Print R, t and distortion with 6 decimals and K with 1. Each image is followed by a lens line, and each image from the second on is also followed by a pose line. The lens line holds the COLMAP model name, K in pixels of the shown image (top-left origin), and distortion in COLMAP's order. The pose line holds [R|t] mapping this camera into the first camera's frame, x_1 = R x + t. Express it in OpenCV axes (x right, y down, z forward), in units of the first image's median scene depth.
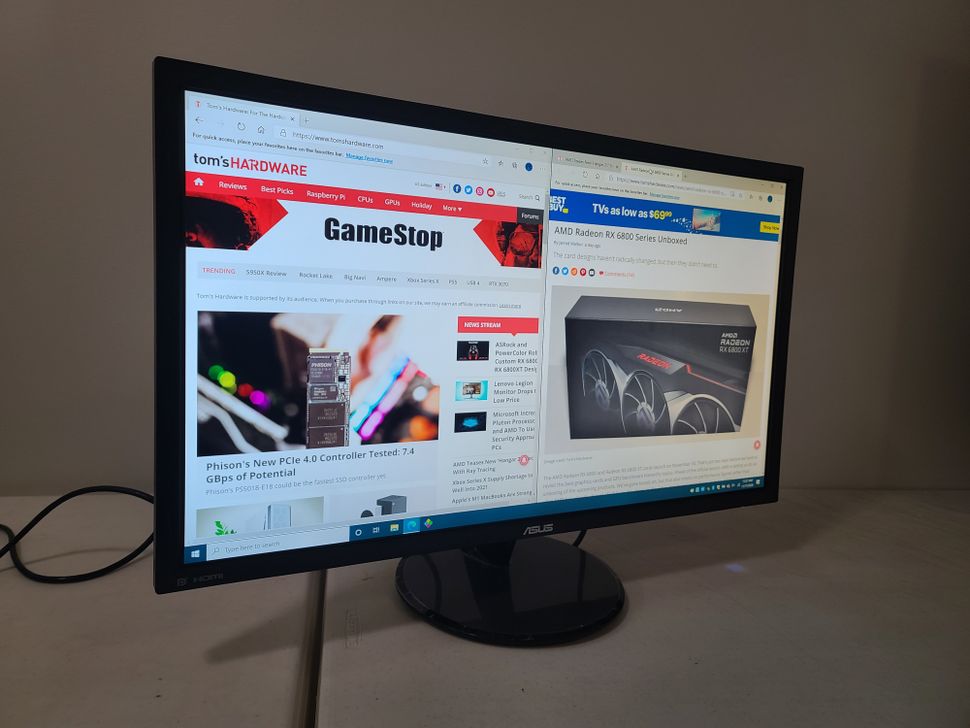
lens RADIAL K [[712.2, 0, 485.0], [0, 712.2, 364.0], [0, 0, 1]] dist [0.002422, -0.001362]
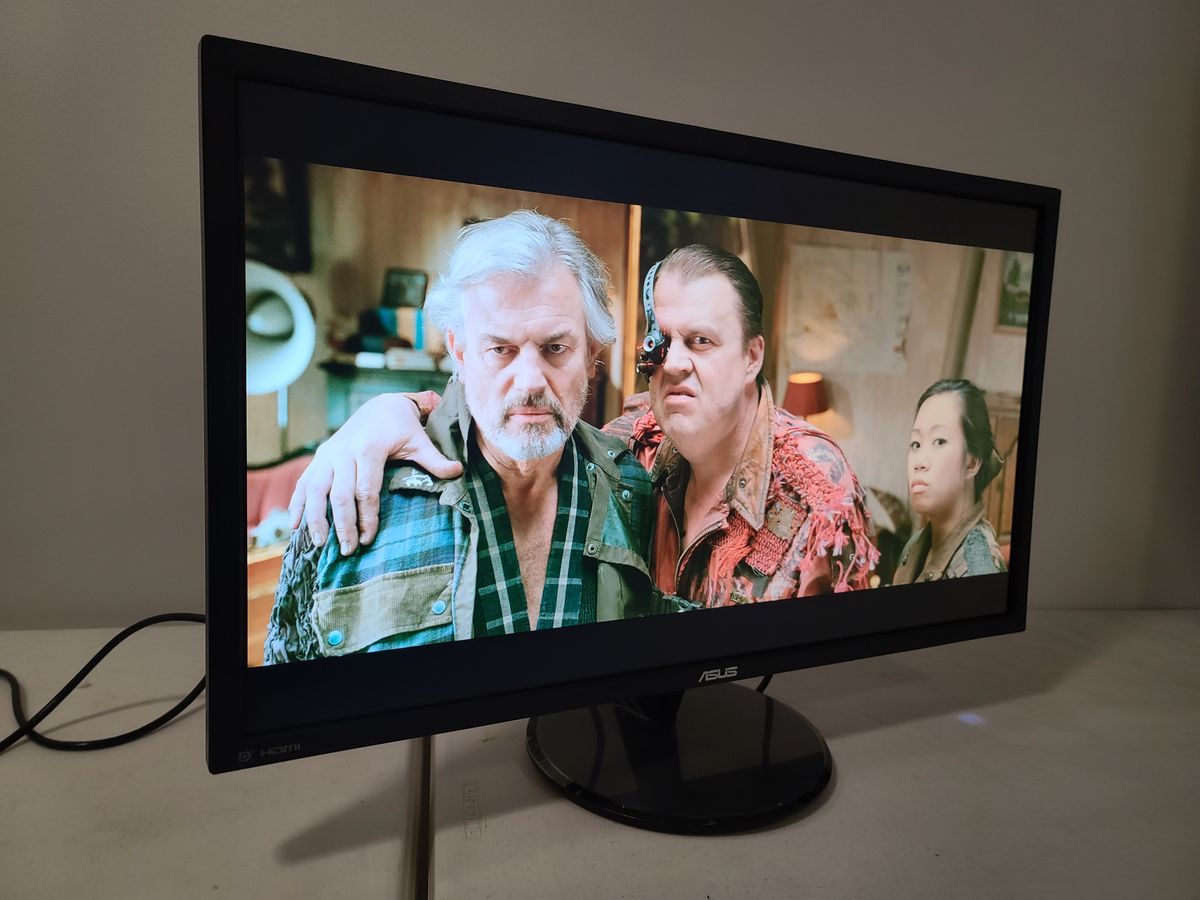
lens RADIAL K [[867.1, 0, 600.0], [0, 867.1, 450.0], [0, 0, 1]] dist [0.004172, 0.005224]
pose [[0.999916, -0.011269, -0.006394, -0.043969], [0.011273, 0.999936, 0.000686, -0.005922], [0.006386, -0.000758, 0.999979, 0.094141]]
